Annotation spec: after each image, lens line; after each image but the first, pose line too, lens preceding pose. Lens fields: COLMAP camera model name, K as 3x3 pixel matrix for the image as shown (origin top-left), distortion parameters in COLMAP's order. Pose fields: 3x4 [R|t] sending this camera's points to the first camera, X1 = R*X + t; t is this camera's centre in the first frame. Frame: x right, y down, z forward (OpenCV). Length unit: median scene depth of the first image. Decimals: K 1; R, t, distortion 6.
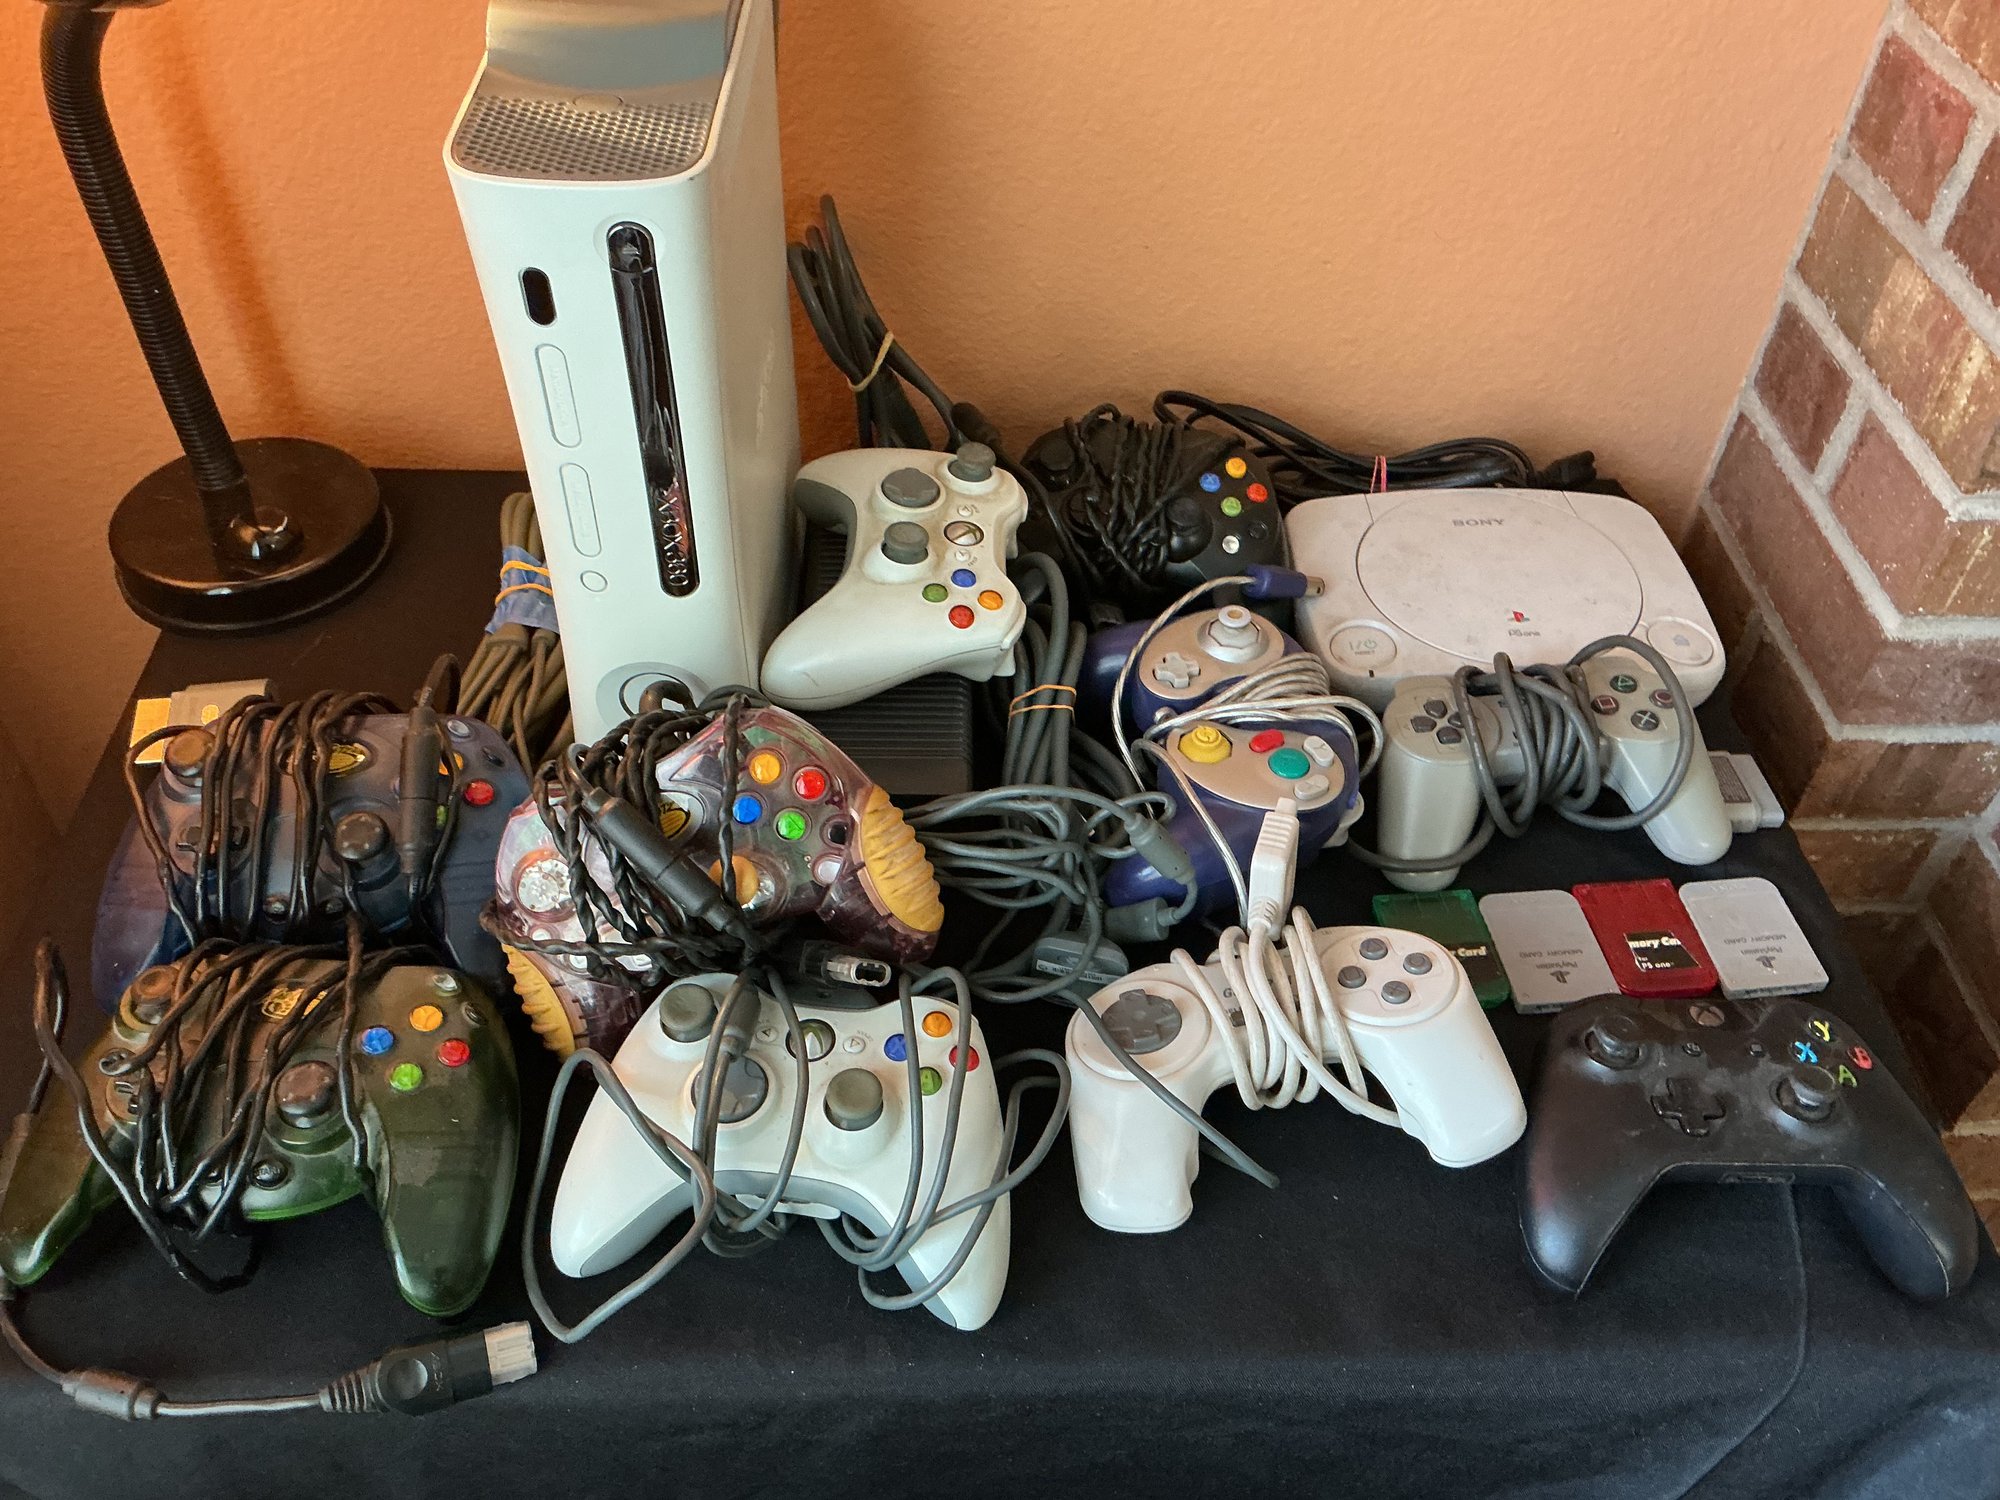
lens RADIAL K [[1695.5, 0, 1005.1], [0, 1695.5, 718.2], [0, 0, 1]] dist [0.113196, -0.270464]
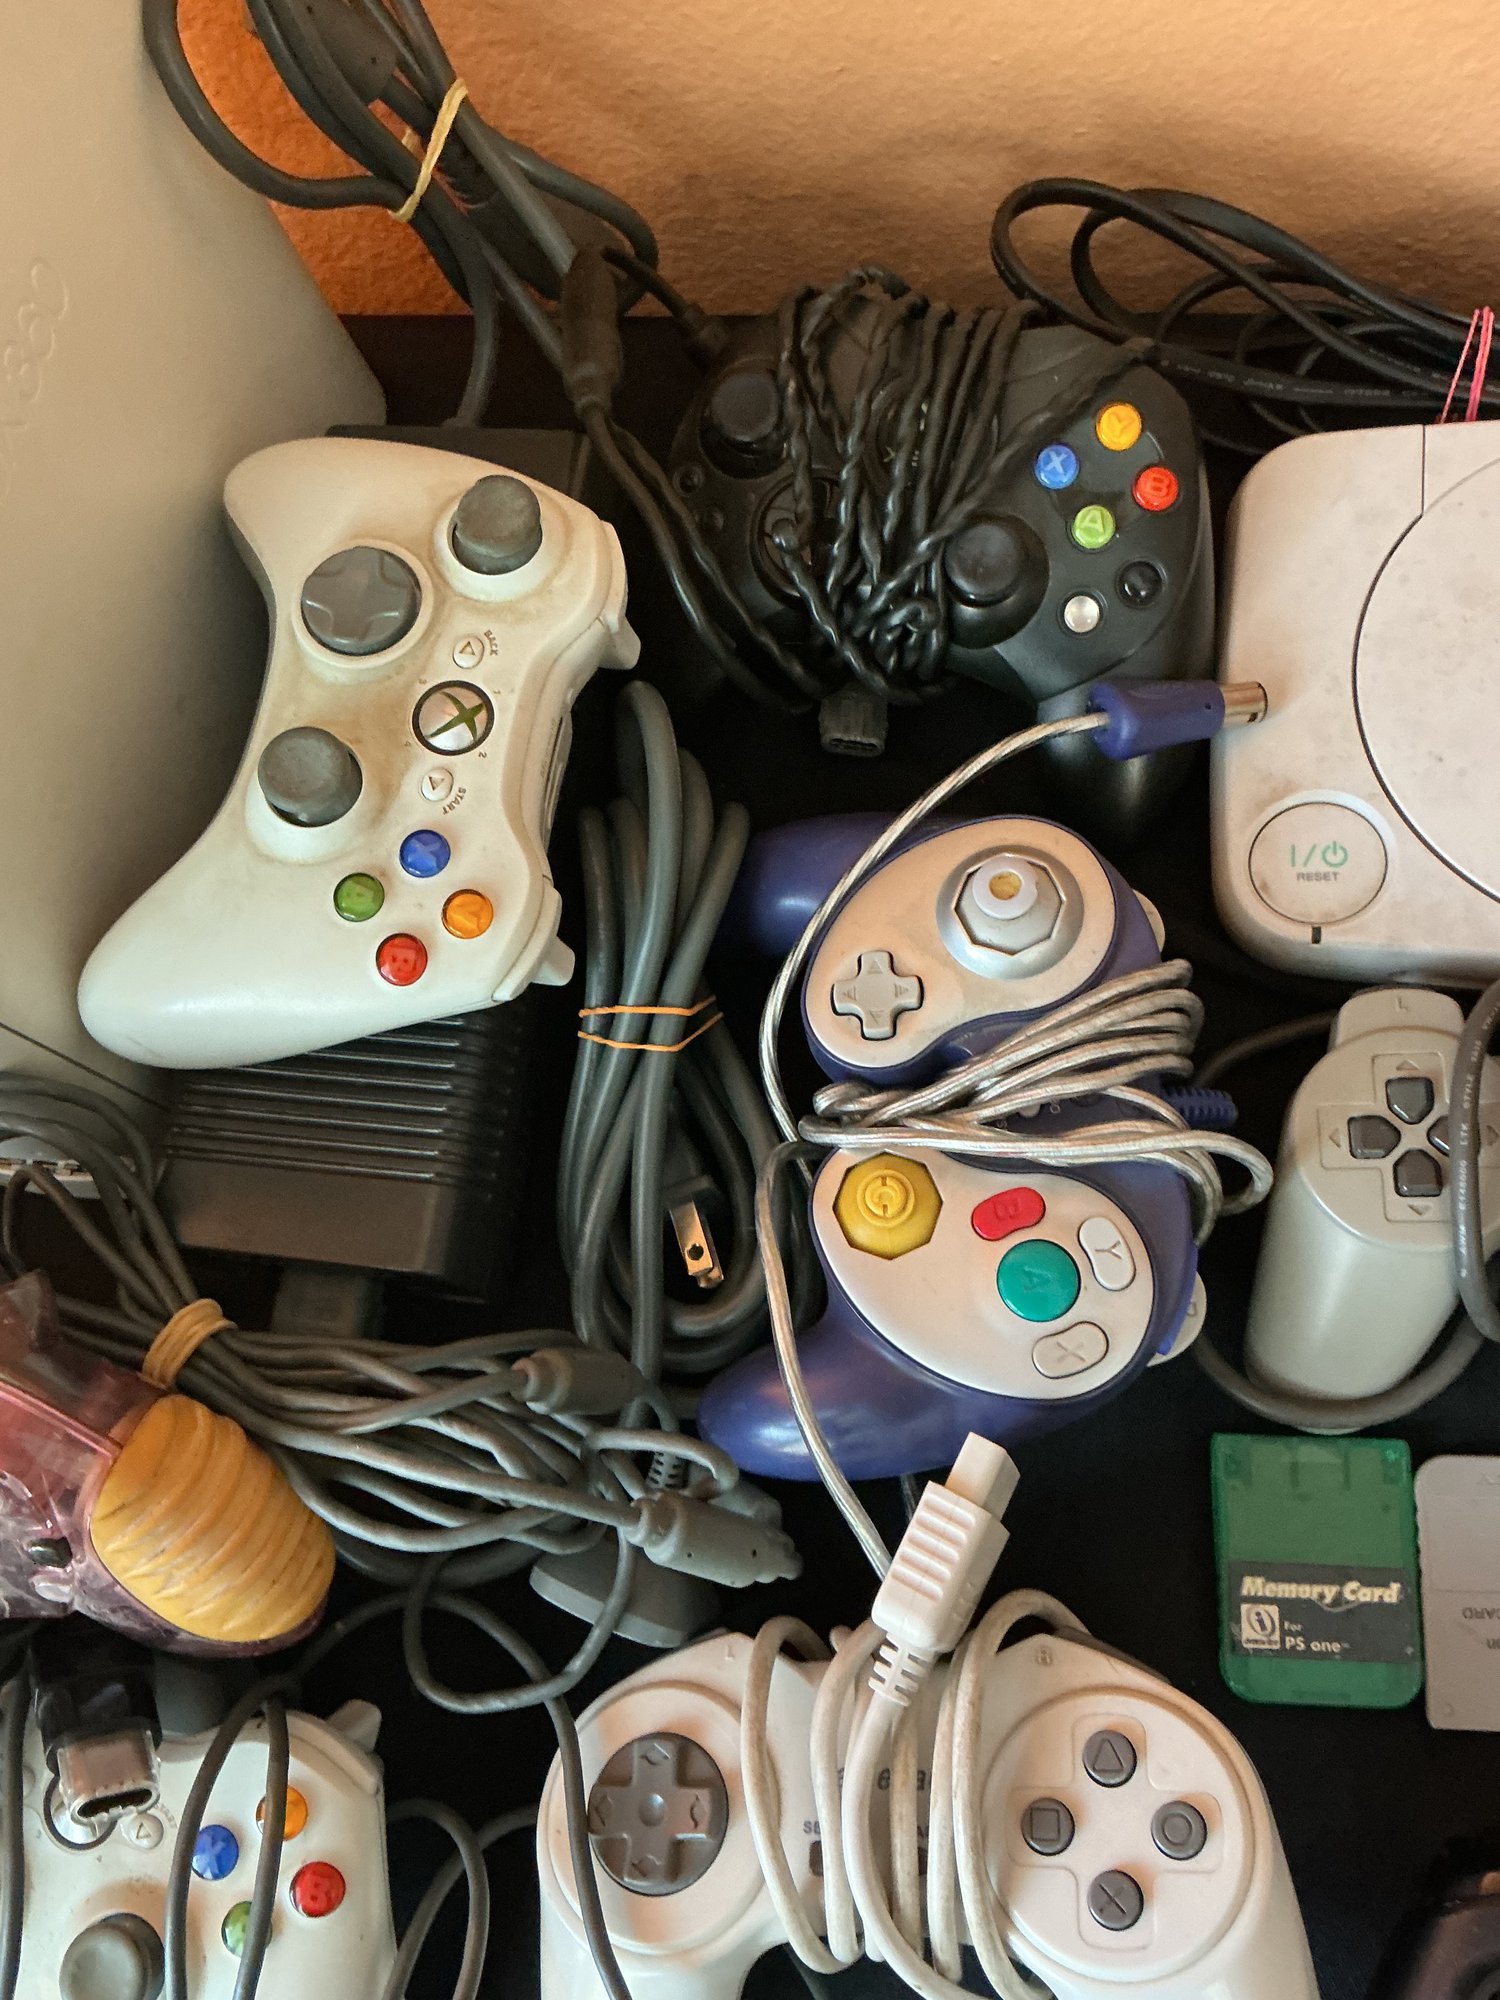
lens RADIAL K [[1695.5, 0, 754.1], [0, 1695.5, 1012.9], [0, 0, 1]] dist [0.113196, -0.270464]
pose [[0.971705, 0.090513, -0.218169, 0.183420], [0.027816, 0.873384, 0.486237, -0.282711], [0.234556, -0.478548, 0.846153, 0.579321]]
